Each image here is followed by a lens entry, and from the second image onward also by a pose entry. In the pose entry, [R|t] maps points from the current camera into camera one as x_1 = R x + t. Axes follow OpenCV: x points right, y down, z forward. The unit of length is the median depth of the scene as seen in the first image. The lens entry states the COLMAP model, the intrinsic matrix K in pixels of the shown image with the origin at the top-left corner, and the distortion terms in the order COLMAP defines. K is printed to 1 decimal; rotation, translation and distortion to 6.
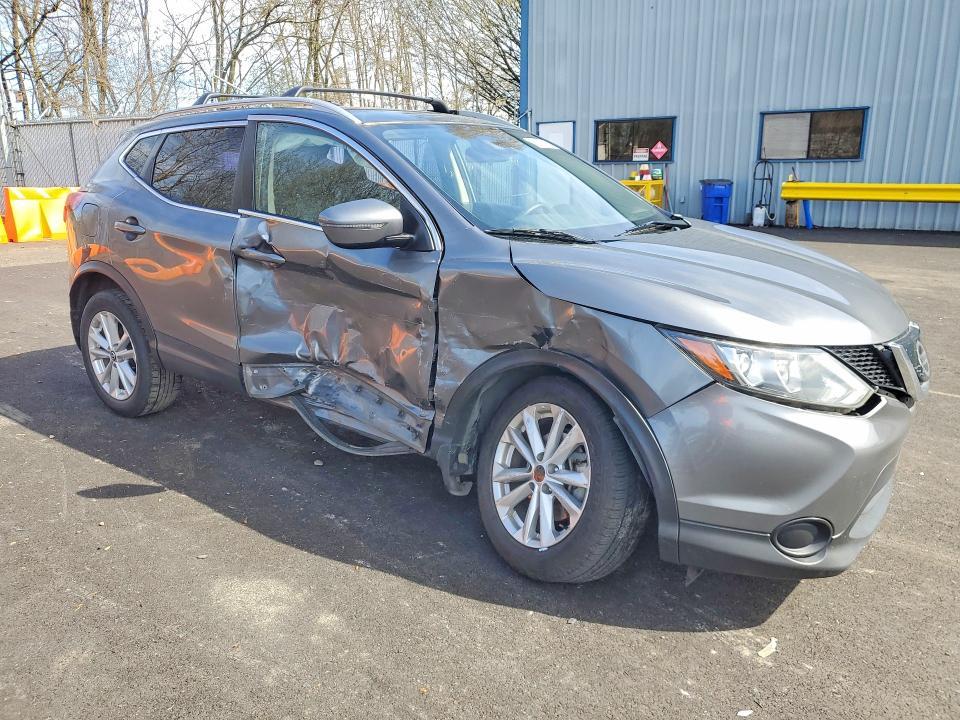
lens RADIAL K [[736.3, 0, 480.0], [0, 736.3, 360.0], [0, 0, 1]] dist [-0.000870, -0.002667]
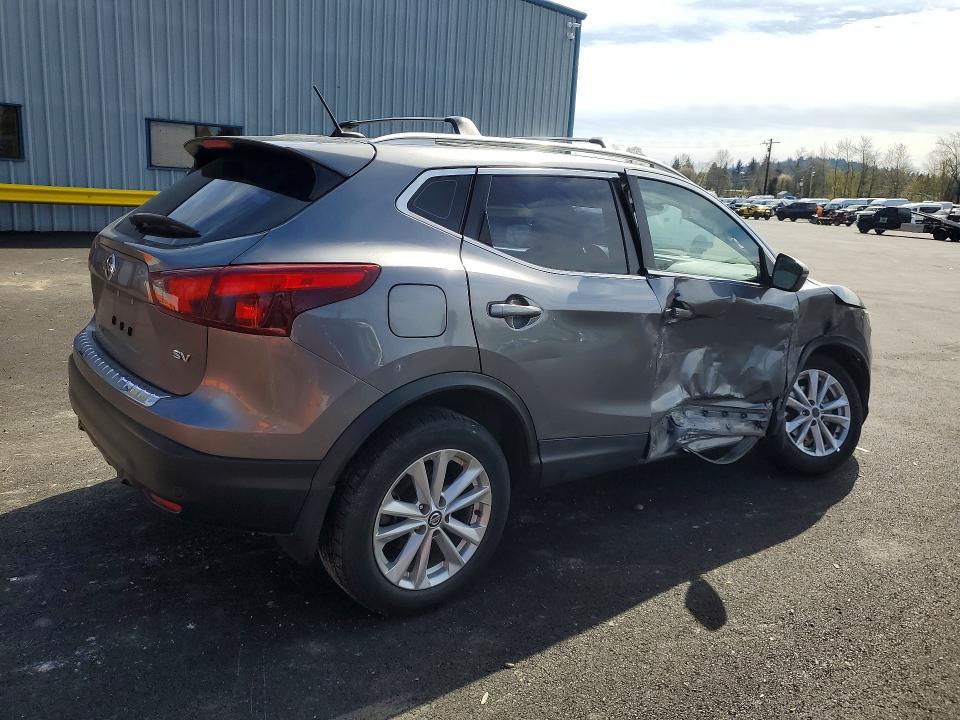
lens RADIAL K [[736.3, 0, 480.0], [0, 736.3, 360.0], [0, 0, 1]] dist [-0.000870, -0.002667]
pose [[0.275730, -0.190546, 0.942160, -0.452394], [0.183185, 0.972609, 0.143093, -0.087800], [-0.943619, 0.133135, 0.303083, 0.341196]]
